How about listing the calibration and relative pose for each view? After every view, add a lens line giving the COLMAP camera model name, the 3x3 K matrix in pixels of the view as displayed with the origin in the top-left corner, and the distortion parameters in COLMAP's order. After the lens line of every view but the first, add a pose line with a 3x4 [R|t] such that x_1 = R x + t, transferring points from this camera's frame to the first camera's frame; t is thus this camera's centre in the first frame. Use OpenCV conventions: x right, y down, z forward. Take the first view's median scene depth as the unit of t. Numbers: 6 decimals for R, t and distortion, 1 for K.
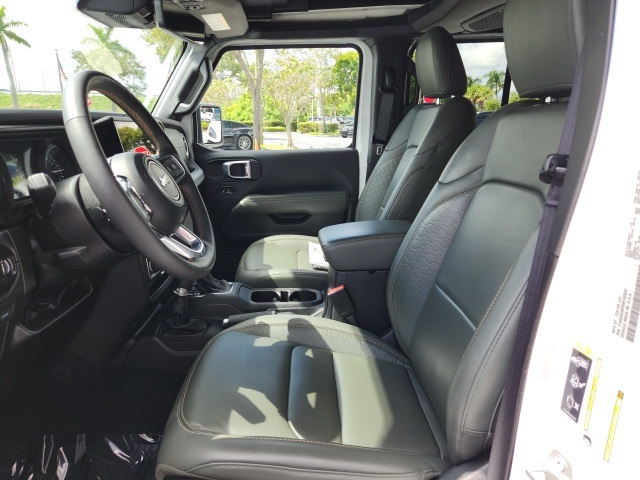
lens RADIAL K [[433.8, 0, 320.2], [0, 433.8, 240.7], [0, 0, 1]] dist [0.064520, -0.070302]
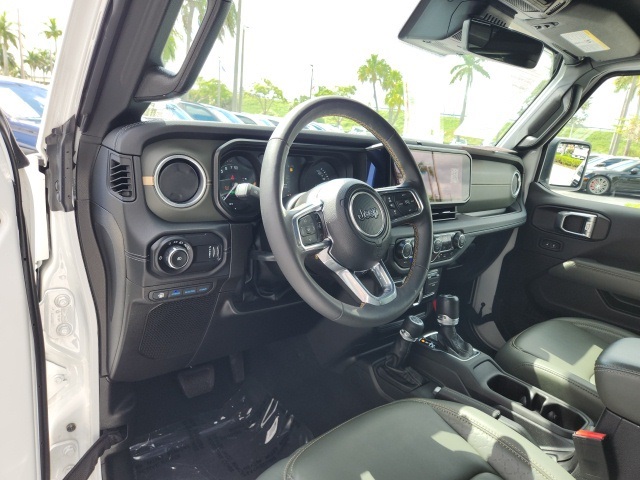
lens RADIAL K [[428.7, 0, 318.5], [0, 428.7, 241.6], [0, 0, 1]] dist [0.067670, -0.063905]
pose [[0.619774, 0.267919, -0.737631, 0.155879], [-0.309449, 0.947196, 0.084031, -0.074066], [0.721195, 0.176179, 0.669955, 0.193568]]
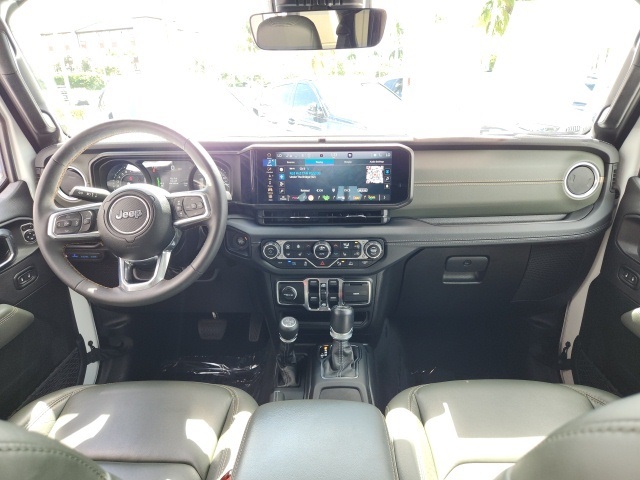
lens RADIAL K [[428.7, 0, 318.5], [0, 428.7, 241.6], [0, 0, 1]] dist [0.067670, -0.063905]
pose [[-0.090556, 0.358778, -0.929020, 0.387986], [-0.234338, 0.898983, 0.370020, -0.359467], [0.967928, 0.251212, 0.002667, 0.890453]]
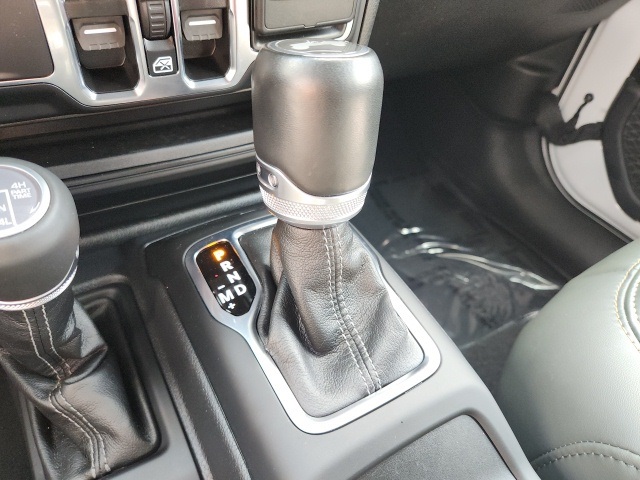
lens RADIAL K [[444.4, 0, 318.3], [0, 444.4, 242.5], [0, 0, 1]] dist [0.003901, 0.000008]
pose [[0.445206, 0.677880, -0.585039, -0.162402], [-0.336879, 0.732162, 0.591990, -0.018792], [0.829641, -0.066470, 0.554326, 0.882777]]
